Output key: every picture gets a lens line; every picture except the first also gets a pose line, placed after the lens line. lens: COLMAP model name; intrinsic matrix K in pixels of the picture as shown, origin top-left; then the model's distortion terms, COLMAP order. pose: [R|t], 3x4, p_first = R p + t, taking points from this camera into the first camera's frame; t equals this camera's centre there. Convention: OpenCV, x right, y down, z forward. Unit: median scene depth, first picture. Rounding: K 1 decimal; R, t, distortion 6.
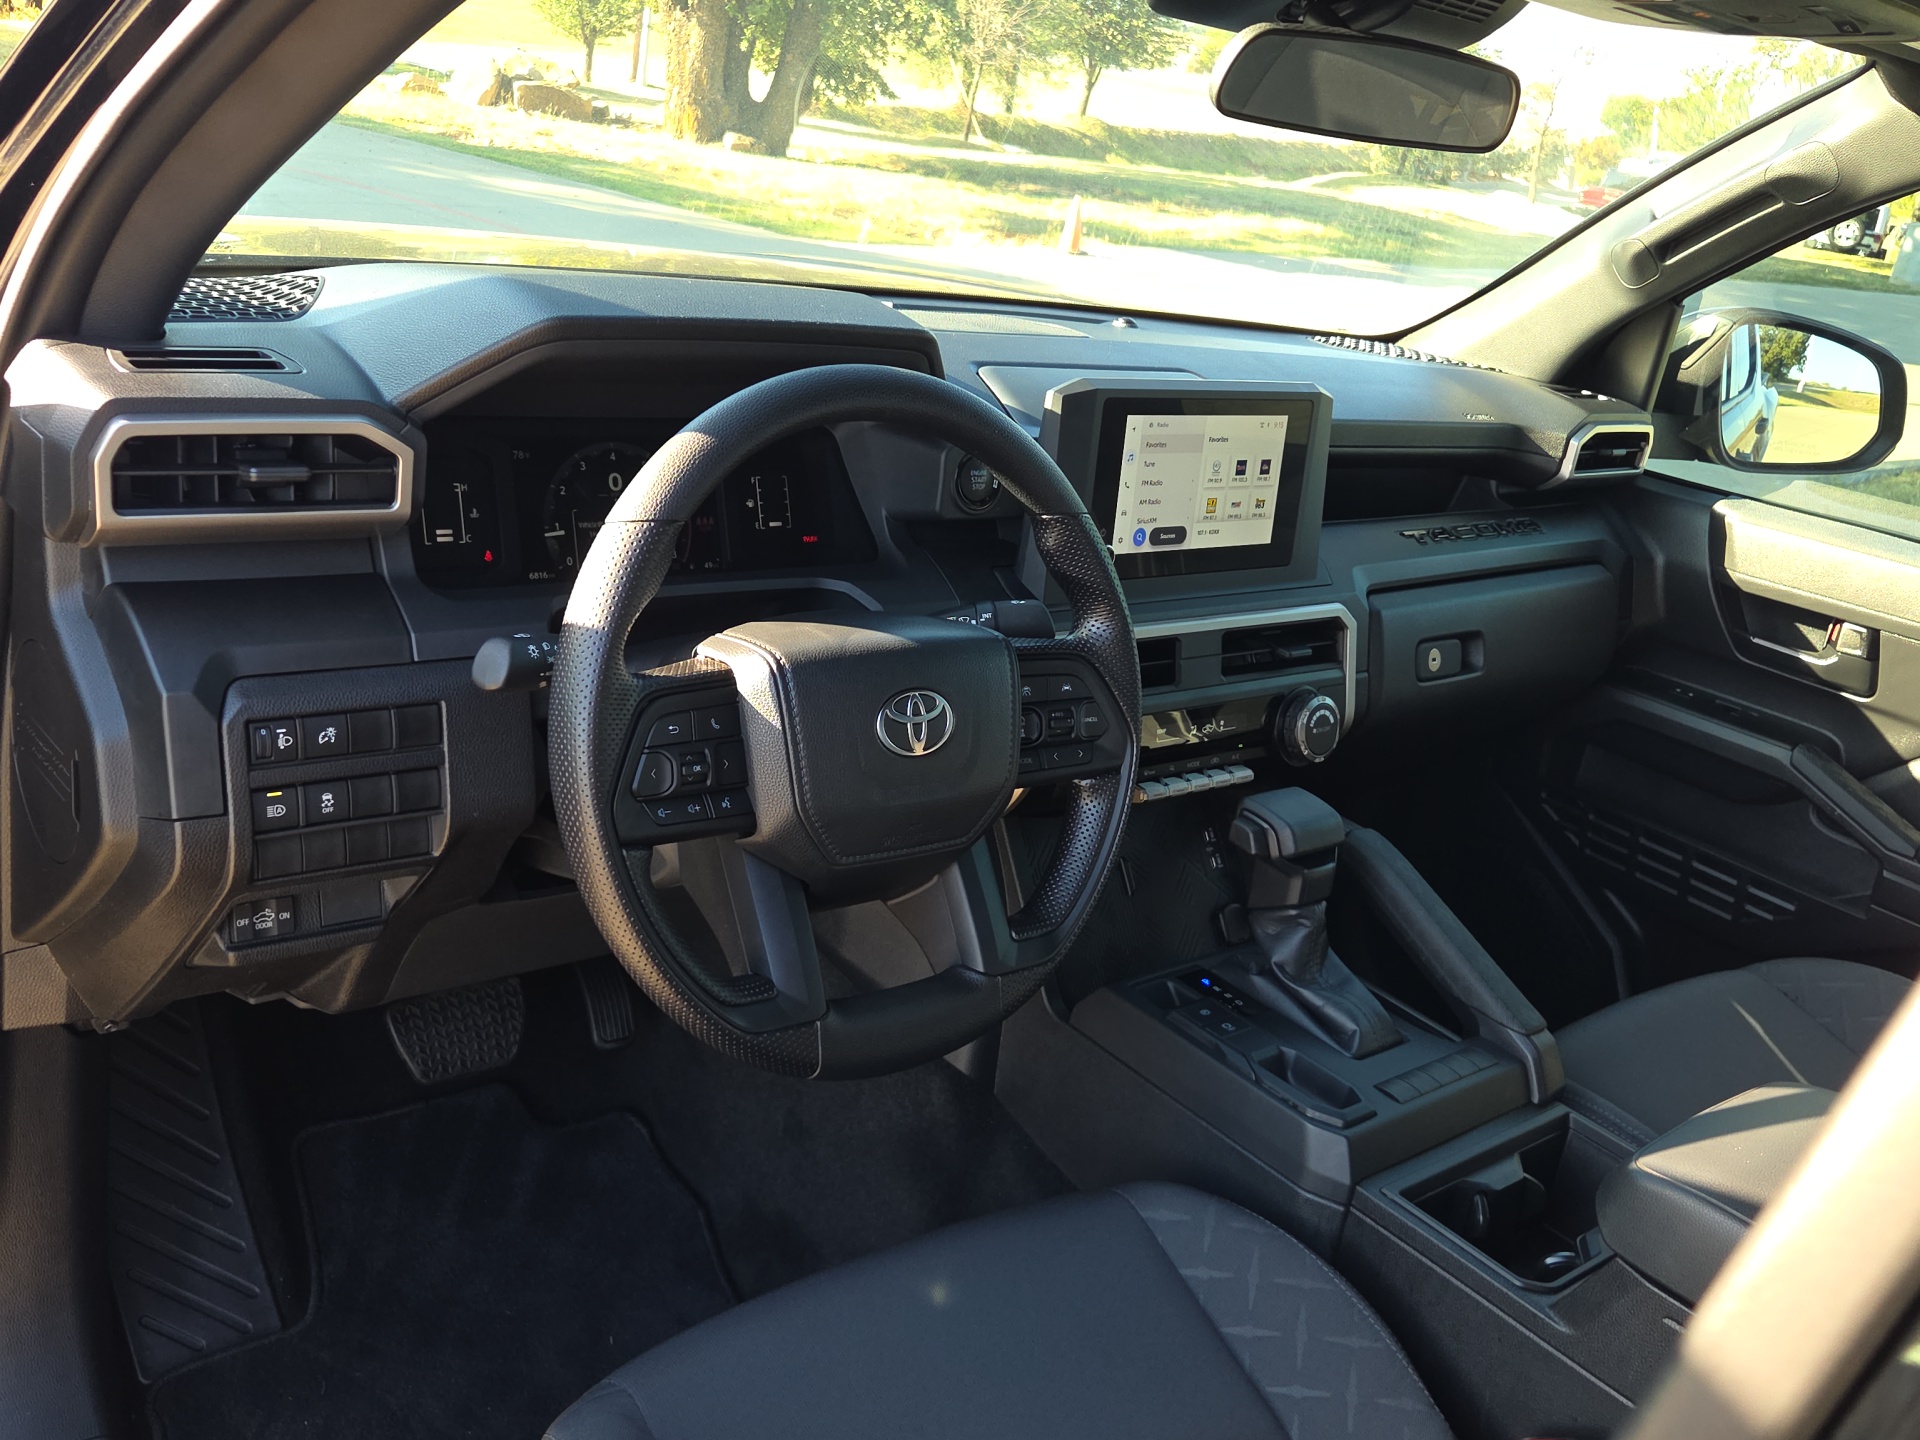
lens RADIAL K [[1730.7, 0, 970.0], [0, 1730.7, 714.6], [0, 0, 1]] dist [0.022024, -0.010279]
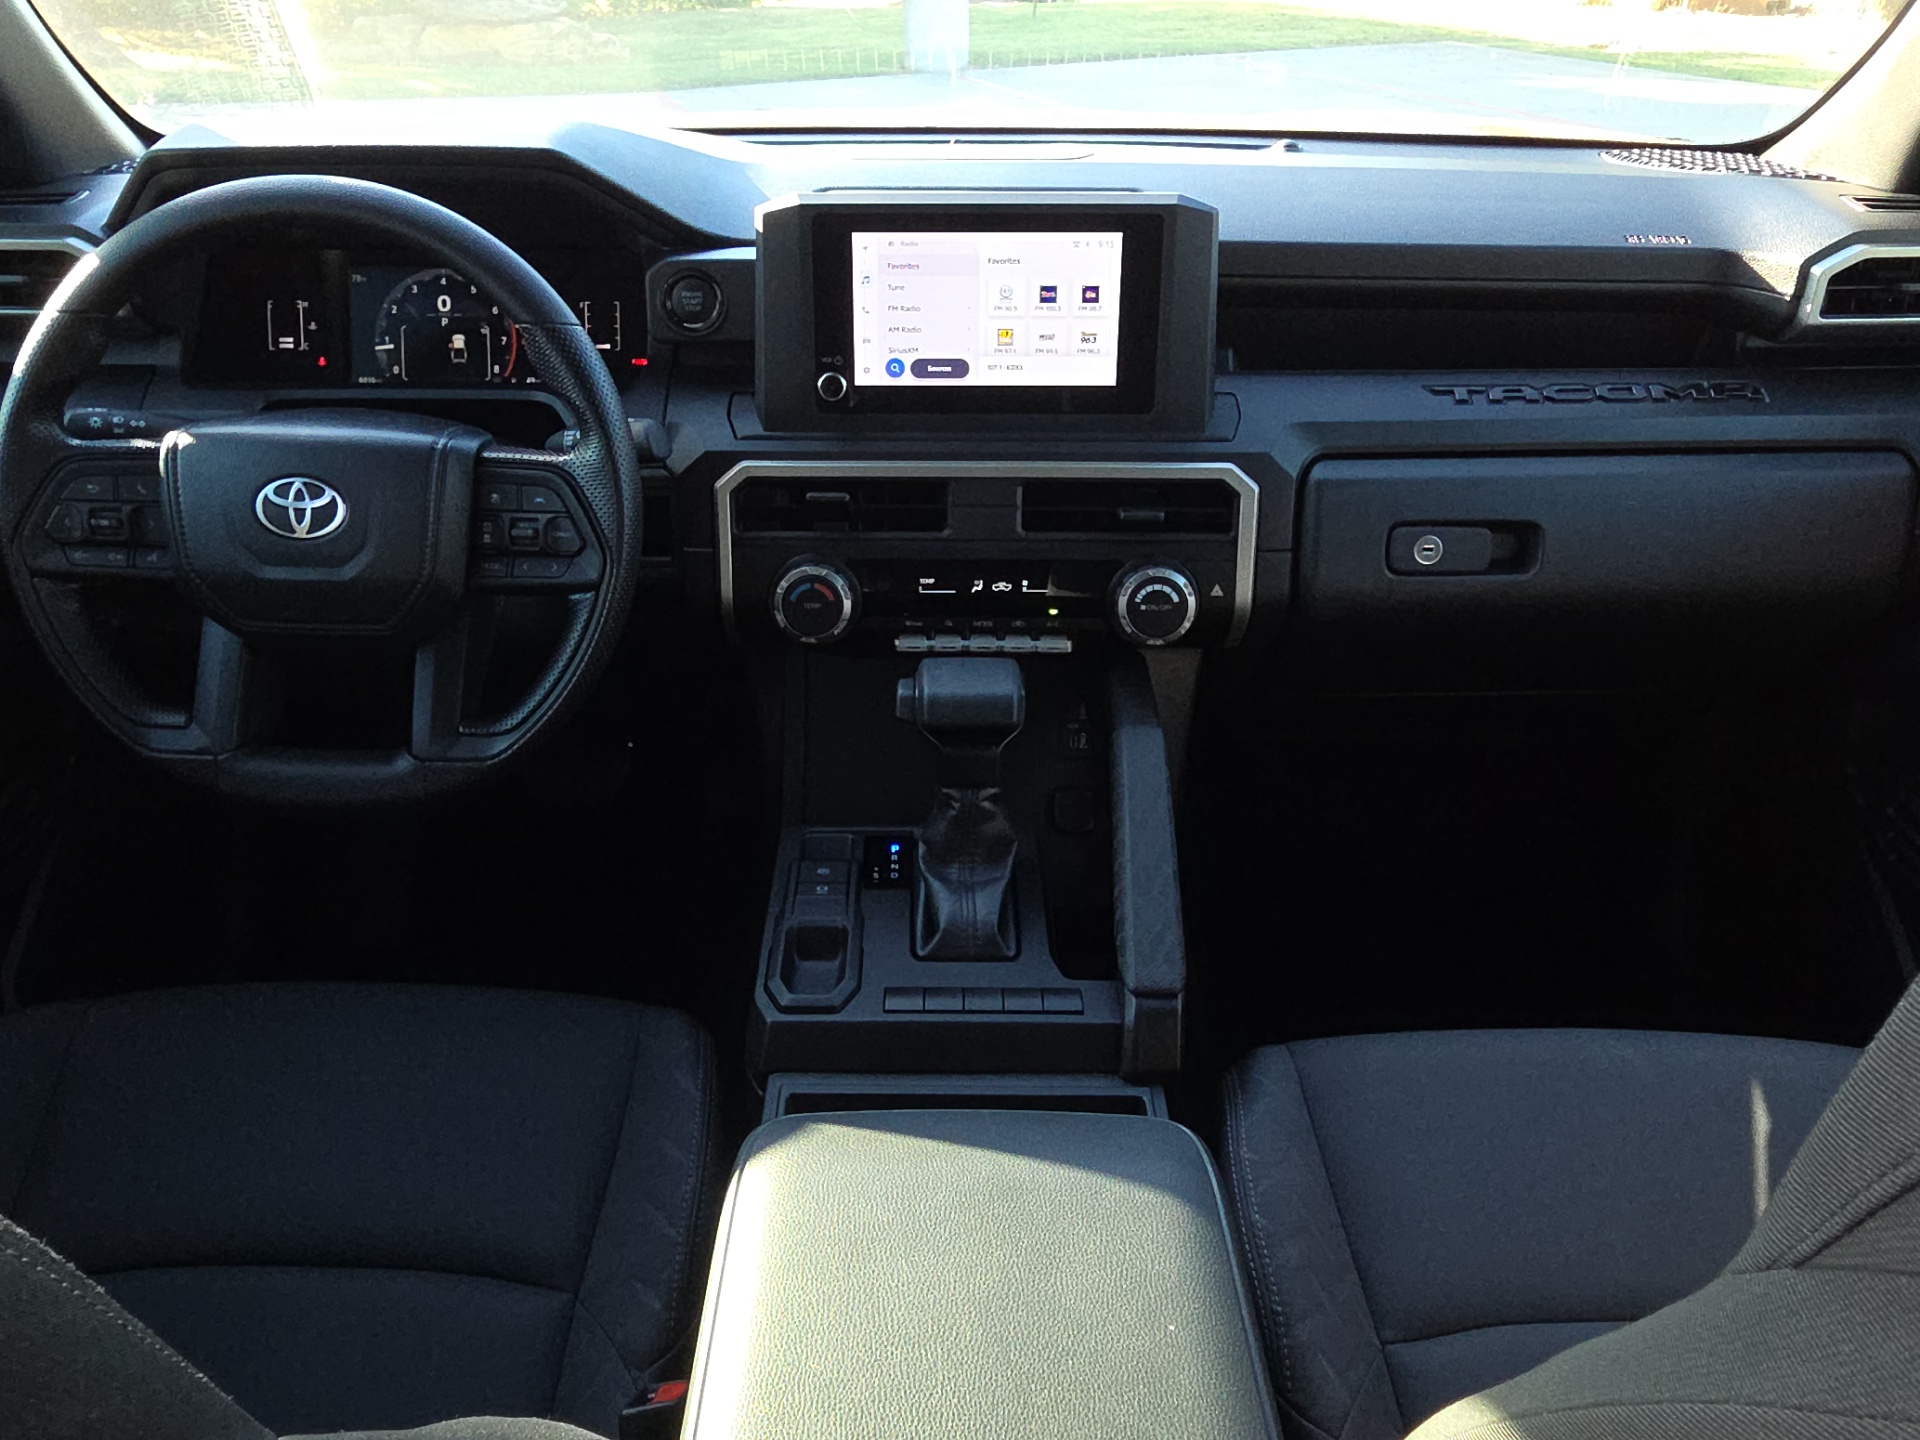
lens RADIAL K [[1508.5, 0, 916.8], [0, 1508.5, 691.3], [0, 0, 1]] dist [0.017767, -0.010862]
pose [[0.750949, 0.156345, -0.641586, 0.645735], [-0.111033, 0.987631, 0.110712, -0.021514], [0.650959, -0.011901, 0.759020, 0.381965]]
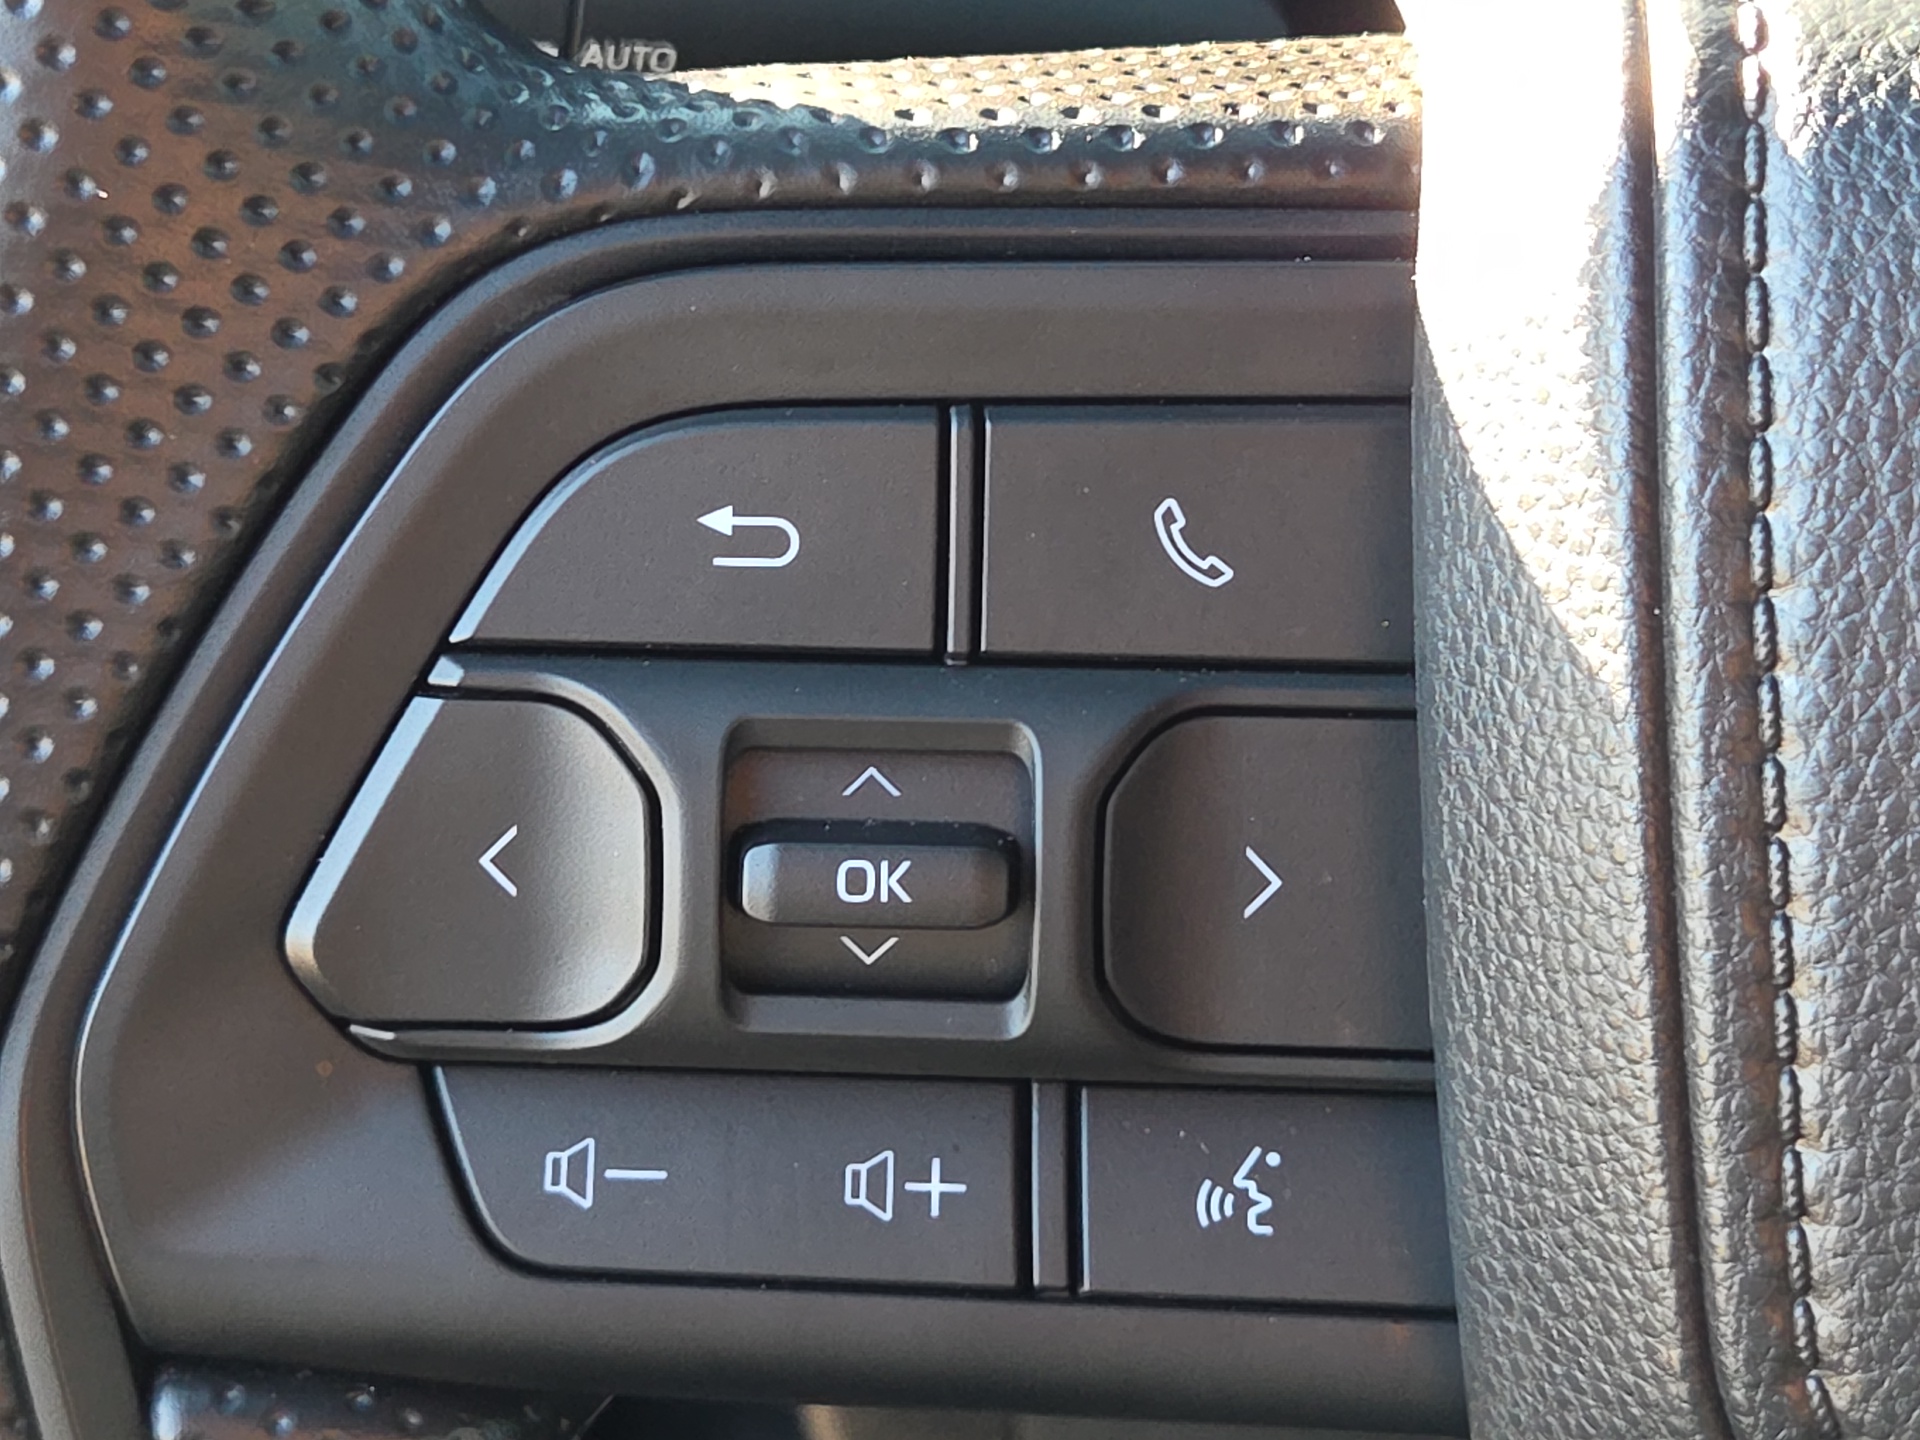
lens RADIAL K [[3146.0, 0, 960.8], [0, 3146.0, 720.3], [0, 0, 1]] dist [0.125779, 0.000000]
pose [[0.661612, 0.145036, -0.735686, 0.004569], [-0.114818, 0.989141, 0.091745, -0.000356], [0.741003, 0.023771, 0.671080, 0.576863]]
